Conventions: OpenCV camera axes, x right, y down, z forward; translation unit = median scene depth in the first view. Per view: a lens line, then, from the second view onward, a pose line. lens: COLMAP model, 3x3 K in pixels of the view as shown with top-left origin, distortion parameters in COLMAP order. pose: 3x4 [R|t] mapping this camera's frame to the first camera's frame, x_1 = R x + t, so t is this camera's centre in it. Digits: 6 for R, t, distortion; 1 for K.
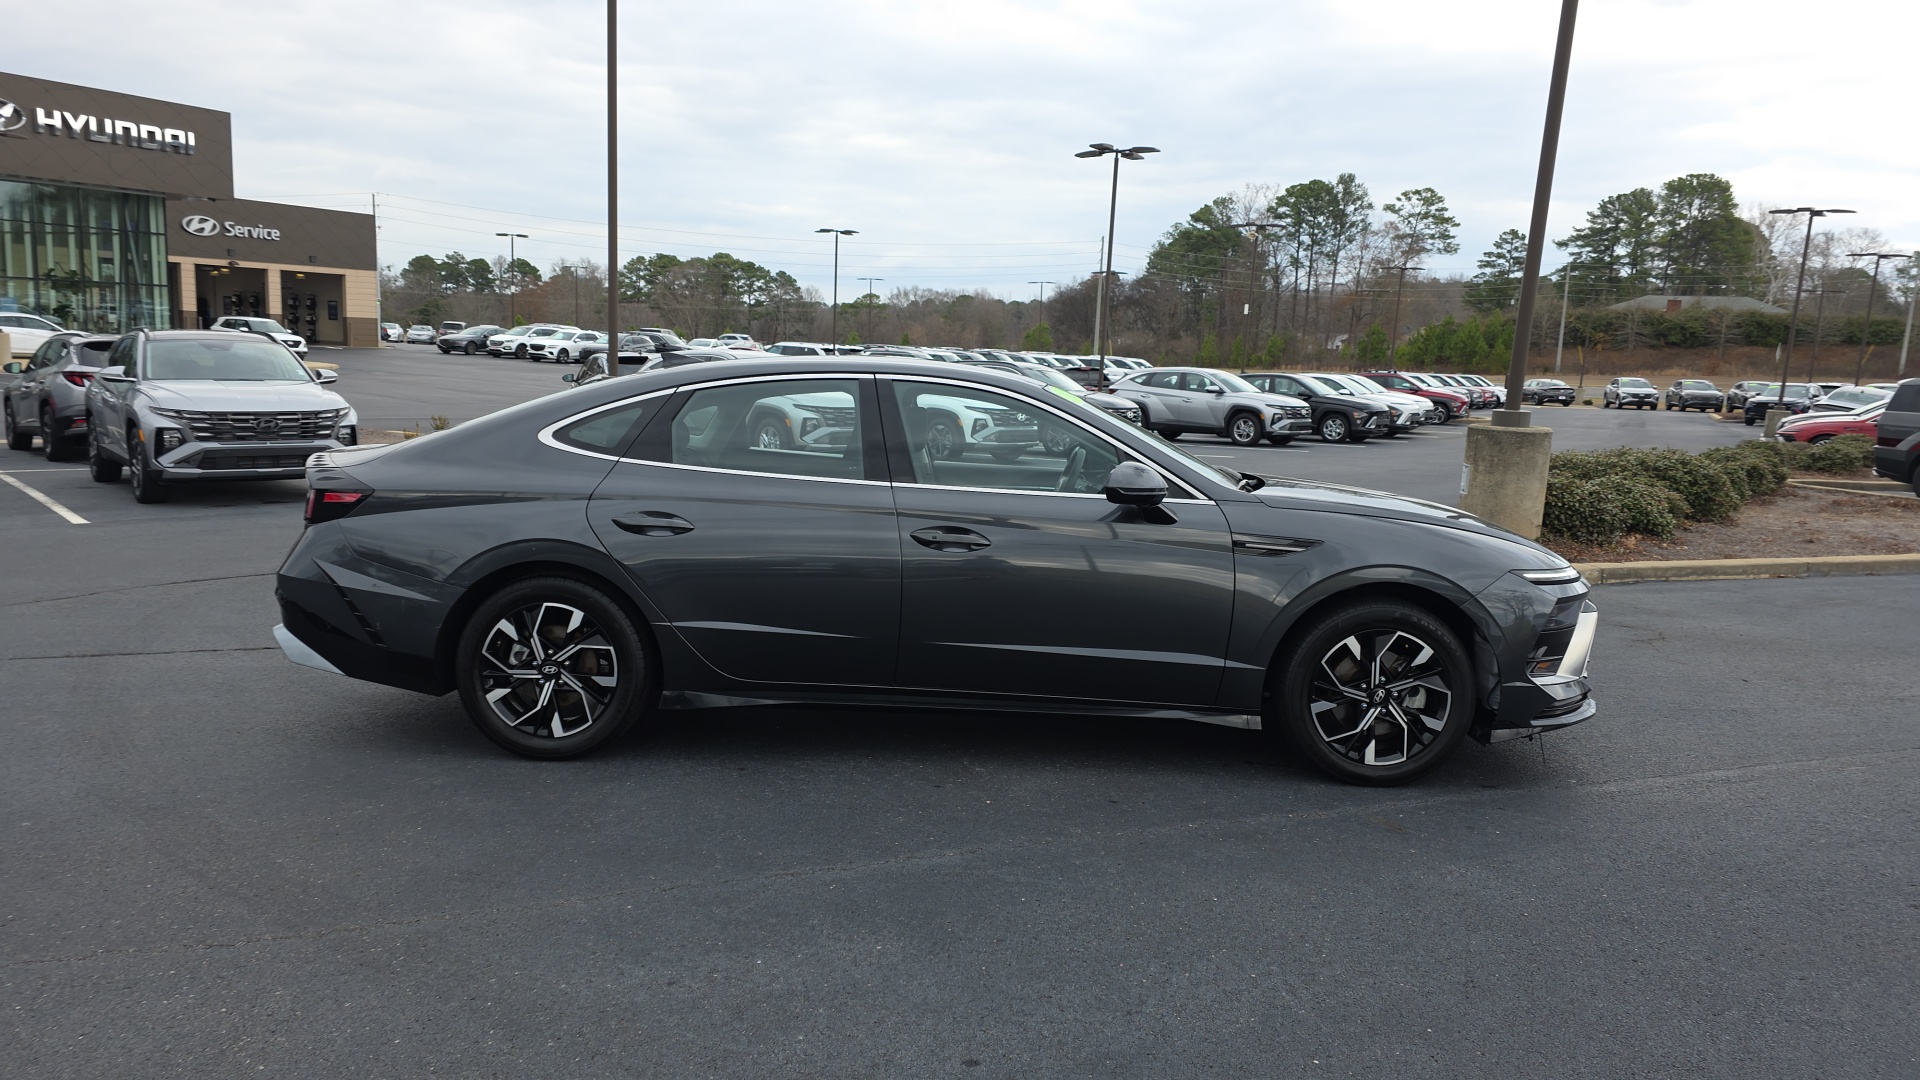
lens RADIAL K [[1323.6, 0, 945.5], [0, 1323.6, 541.4], [0, 0, 1]] dist [0.064695, -0.078503]
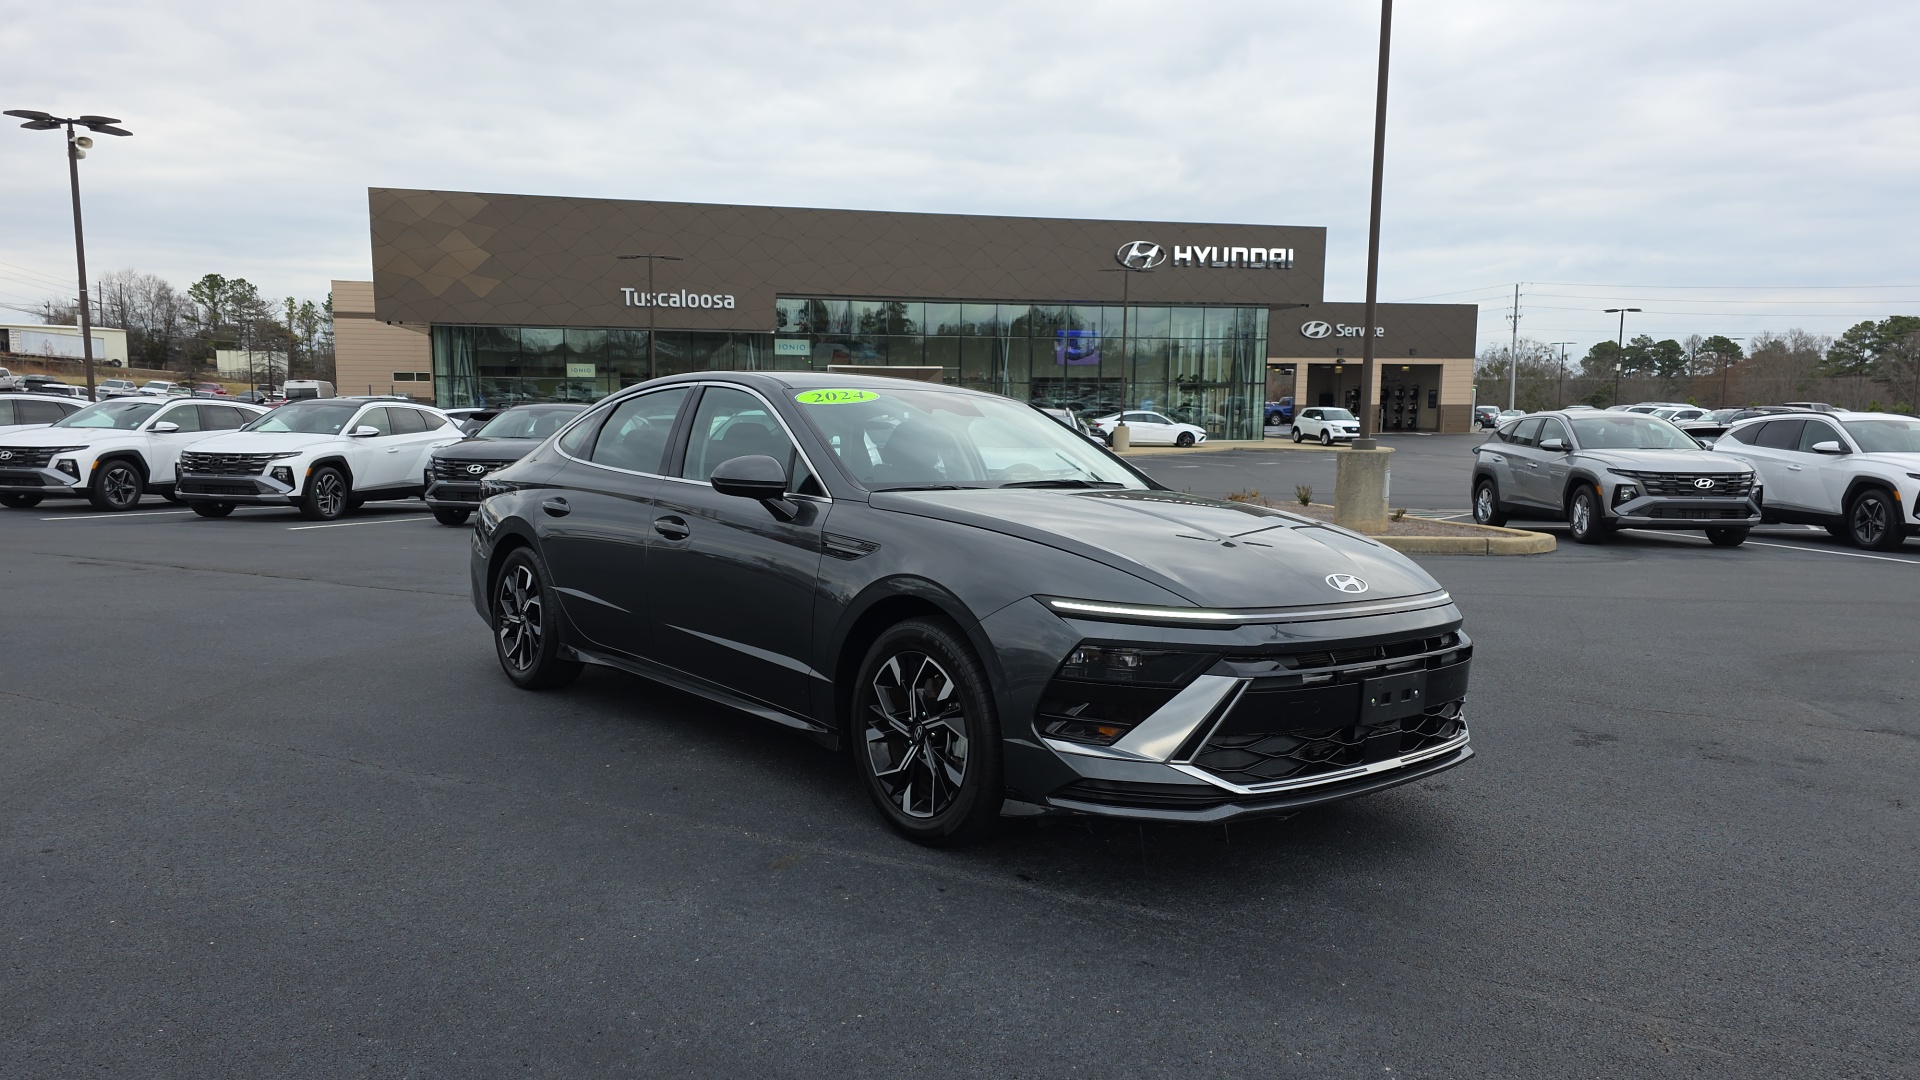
lens RADIAL K [[1333.0, 0, 960.0], [0, 1333.0, 540.0], [0, 0, 1]] dist [0.038310, -0.039998]
pose [[0.634357, 0.037343, -0.772138, 0.159812], [-0.093495, 0.995207, -0.028681, 0.002870], [0.767366, 0.090385, 0.634808, 0.078042]]
